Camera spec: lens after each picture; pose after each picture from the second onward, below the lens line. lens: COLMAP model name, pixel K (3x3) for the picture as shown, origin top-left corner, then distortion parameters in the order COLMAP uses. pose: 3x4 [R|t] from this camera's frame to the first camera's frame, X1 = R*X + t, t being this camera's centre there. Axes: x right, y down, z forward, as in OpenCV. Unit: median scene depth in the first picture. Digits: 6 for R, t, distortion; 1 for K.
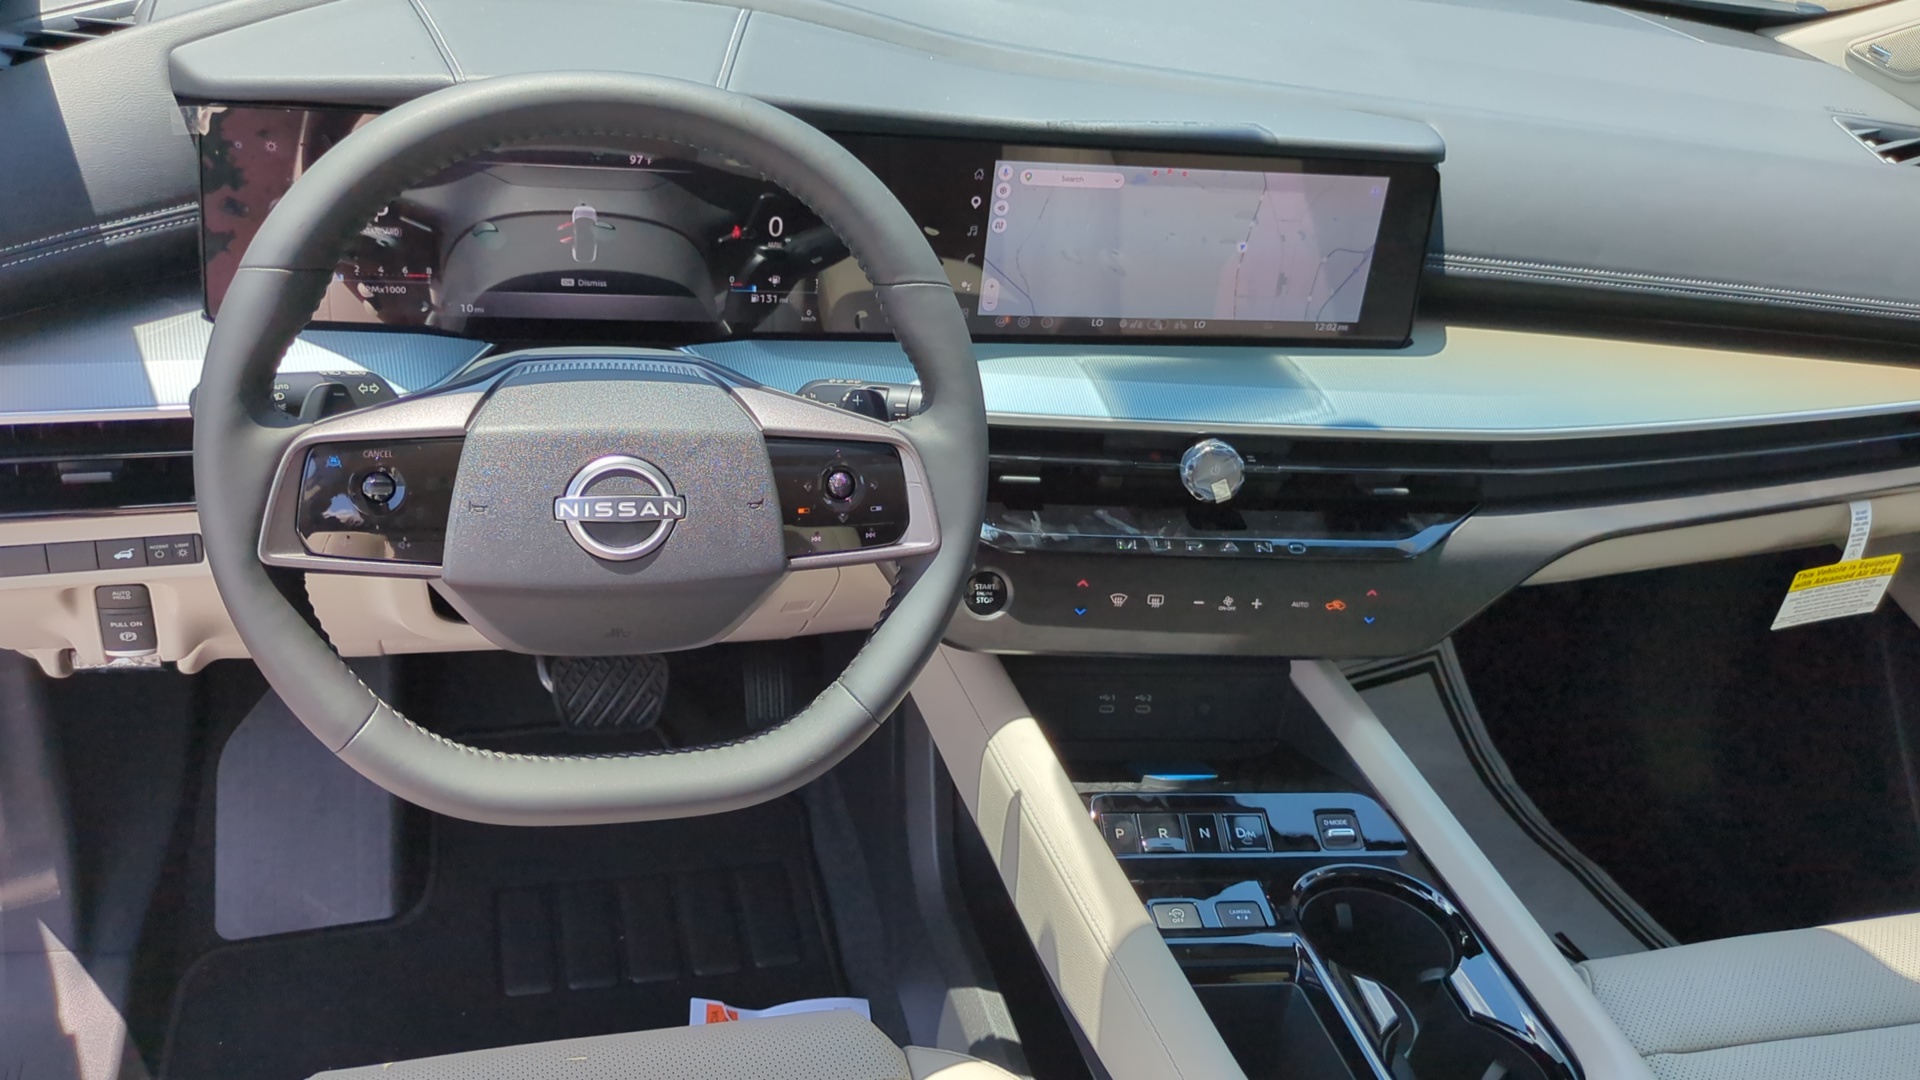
lens RADIAL K [[1667.2, 0, 961.5], [0, 1667.2, 516.9], [0, 0, 1]] dist [0.061199, -0.113995]
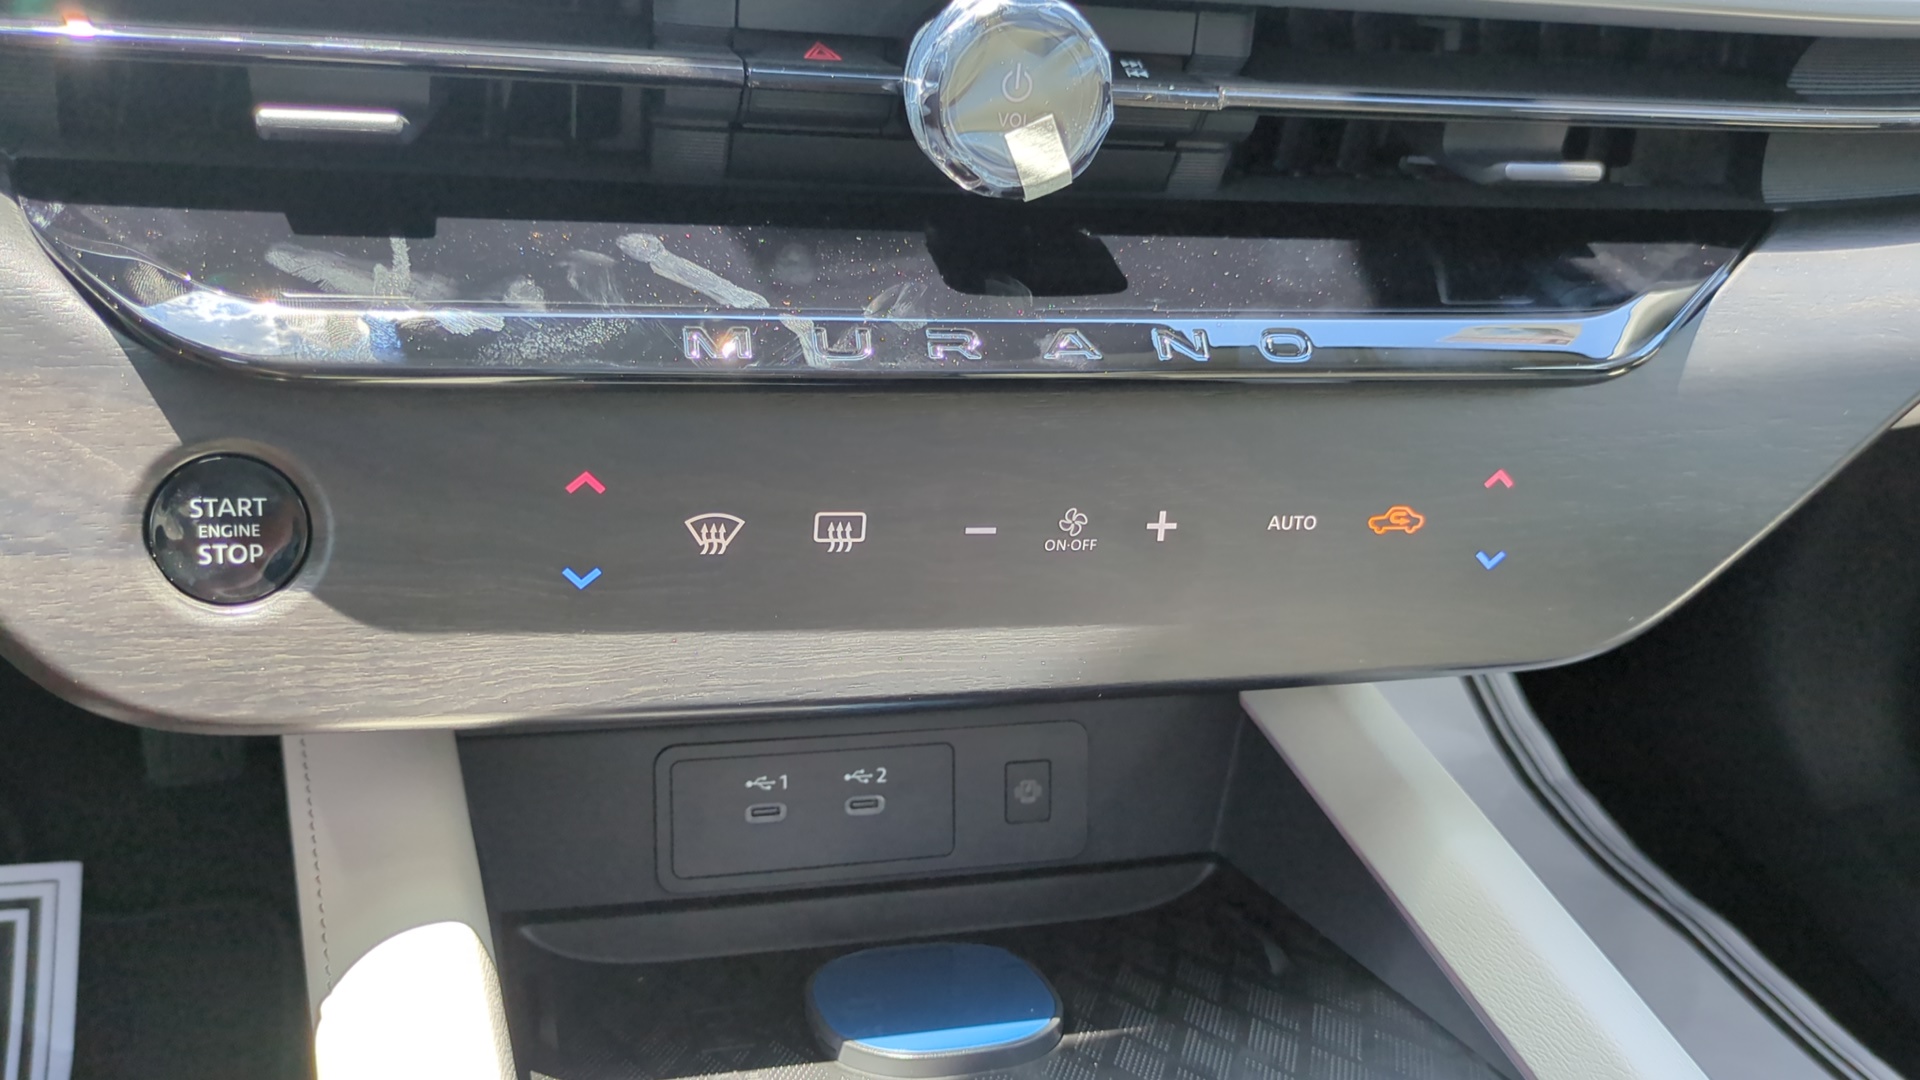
lens RADIAL K [[1667.2, 0, 961.5], [0, 1667.2, 516.9], [0, 0, 1]] dist [0.061199, -0.113995]
pose [[0.996734, -0.036043, 0.072261, 0.116888], [0.031052, 0.997130, 0.069040, 0.027169], [-0.074542, -0.066571, 0.994993, 0.693882]]
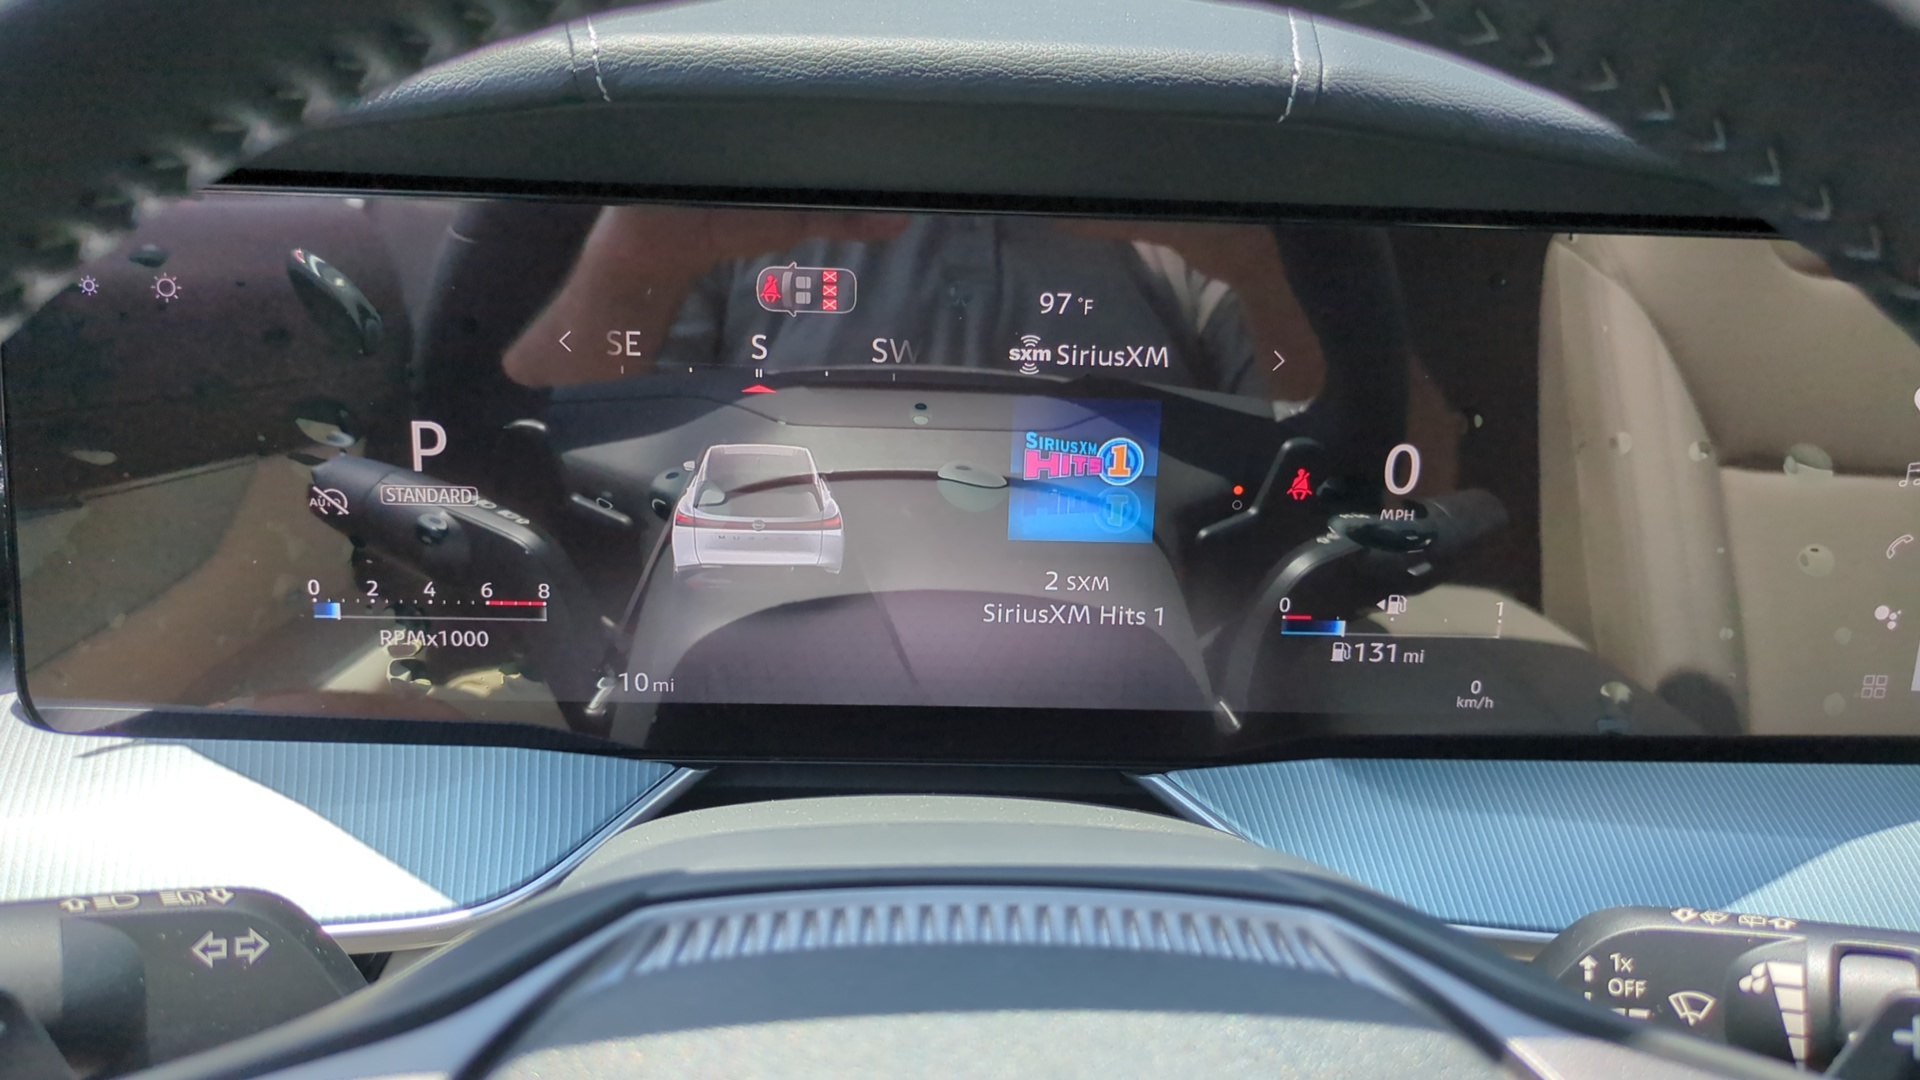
lens RADIAL K [[1667.2, 0, 961.5], [0, 1667.2, 516.9], [0, 0, 1]] dist [0.061199, -0.113995]
pose [[0.977958, -0.022910, -0.207540, -0.123926], [-0.021193, 0.977938, -0.207819, -0.075283], [0.207723, 0.207637, 0.955897, 0.575204]]
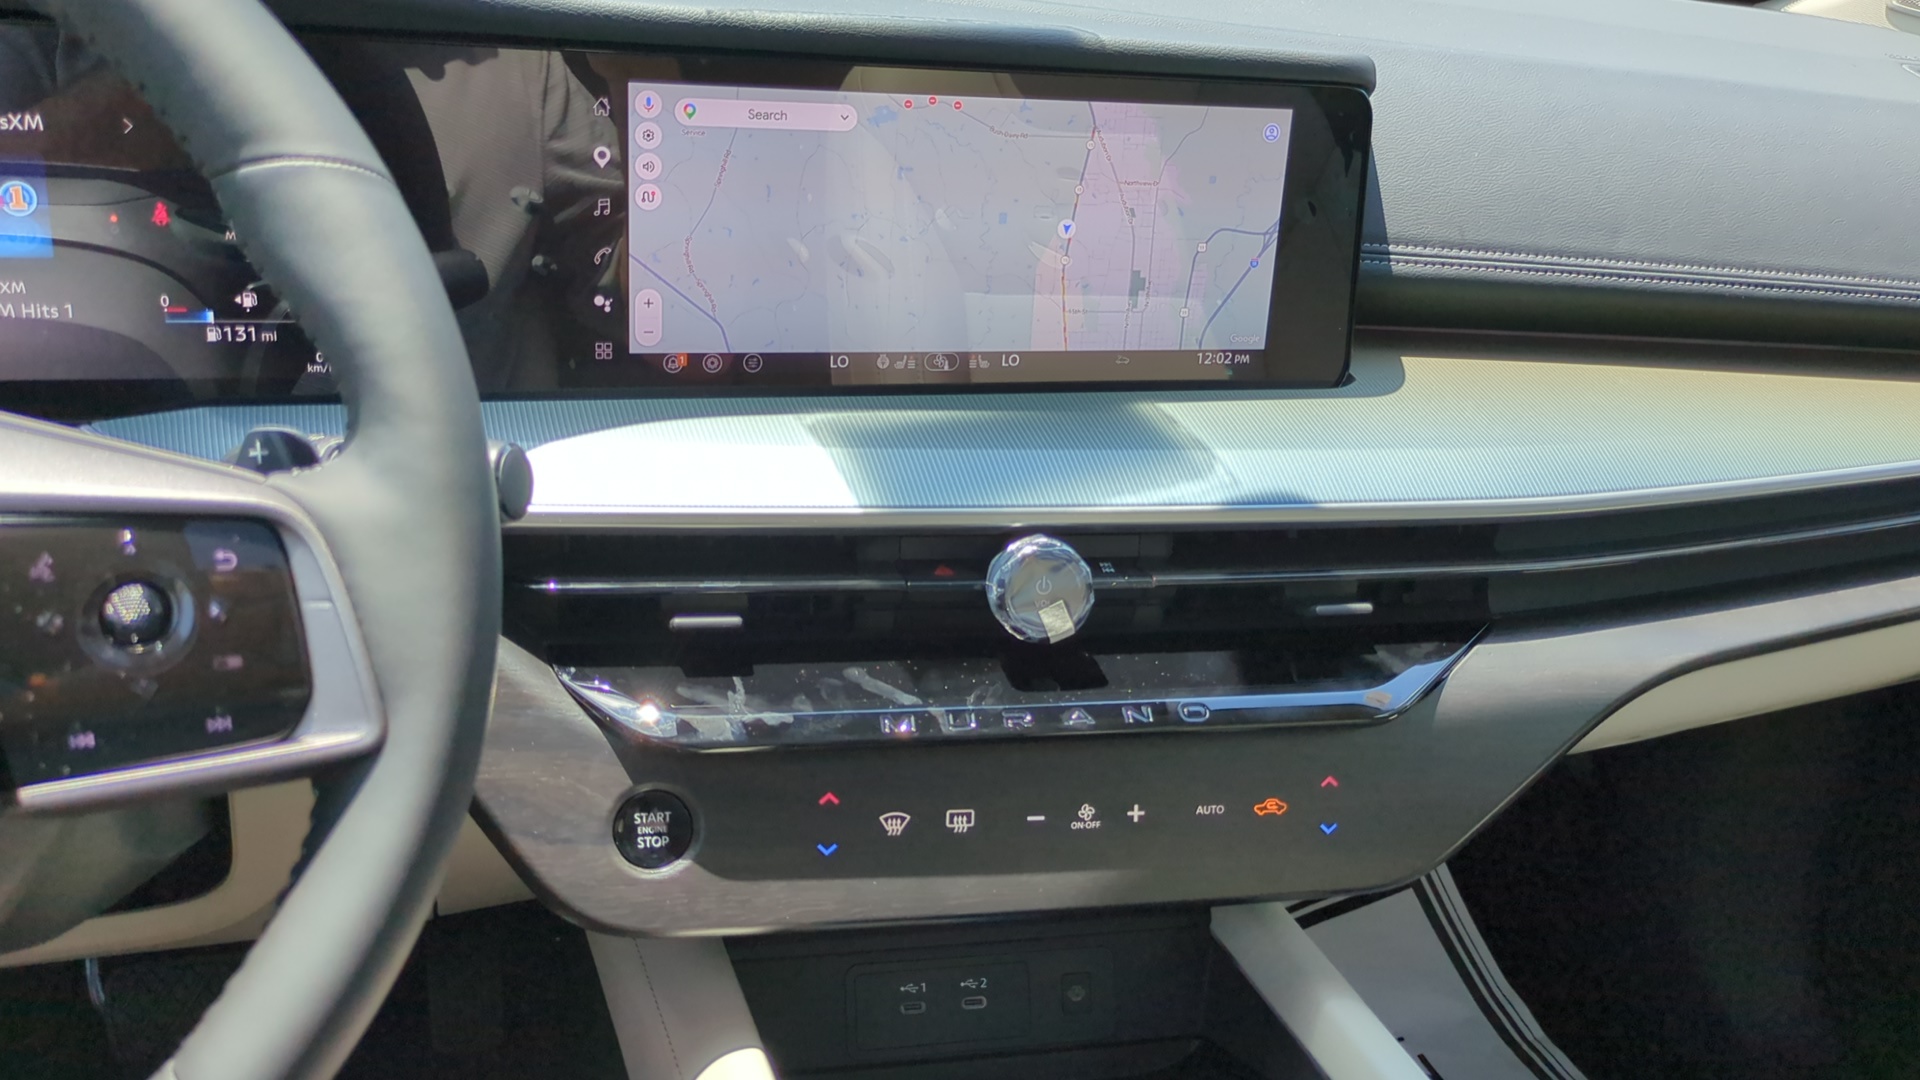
lens RADIAL K [[1667.2, 0, 961.5], [0, 1667.2, 516.9], [0, 0, 1]] dist [0.061199, -0.113995]
pose [[0.997242, -0.061815, 0.041066, 0.099841], [0.066658, 0.989334, -0.129515, 0.021305], [-0.032622, 0.131895, 0.990727, 0.415863]]
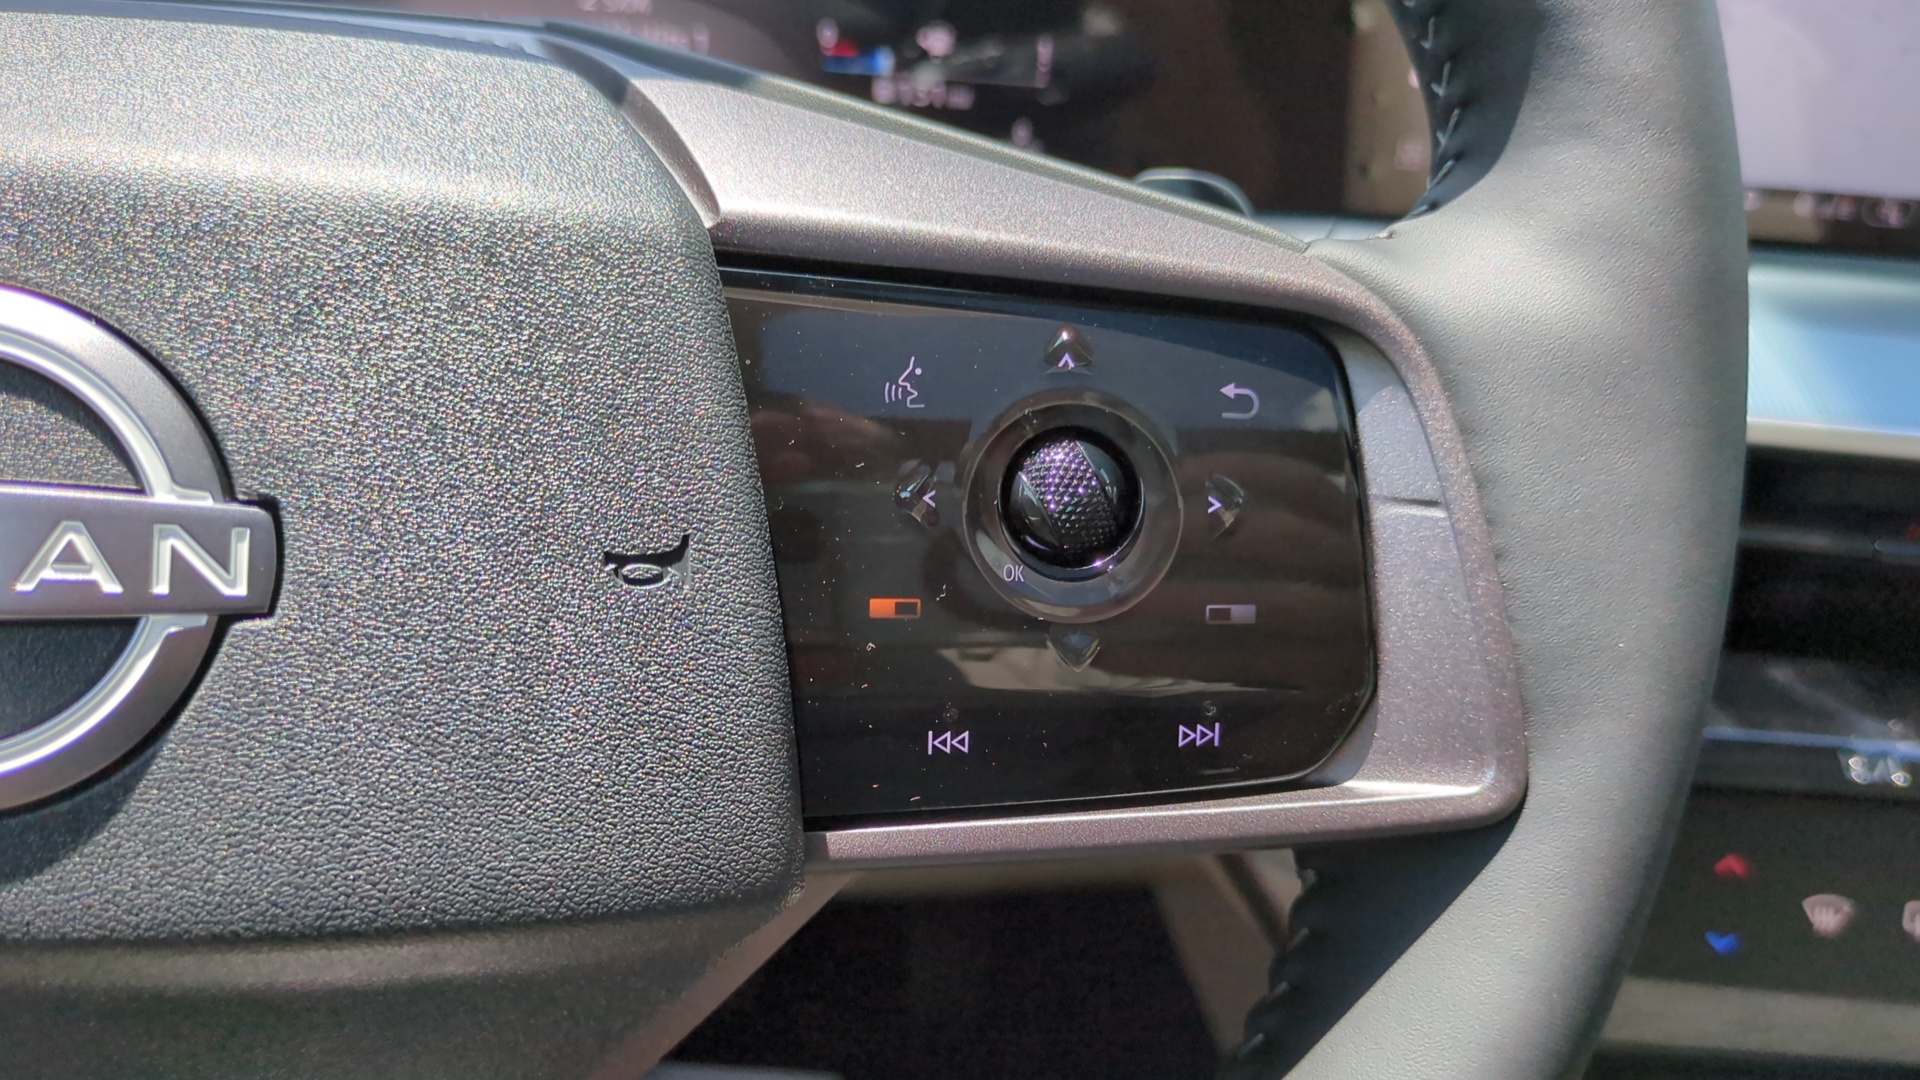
lens RADIAL K [[1667.2, 0, 961.5], [0, 1667.2, 516.9], [0, 0, 1]] dist [0.061199, -0.113995]
pose [[0.988548, 0.031723, -0.147531, -0.041647], [-0.043952, 0.995795, -0.080383, 0.001052], [0.144361, 0.085947, 0.985785, 0.599599]]
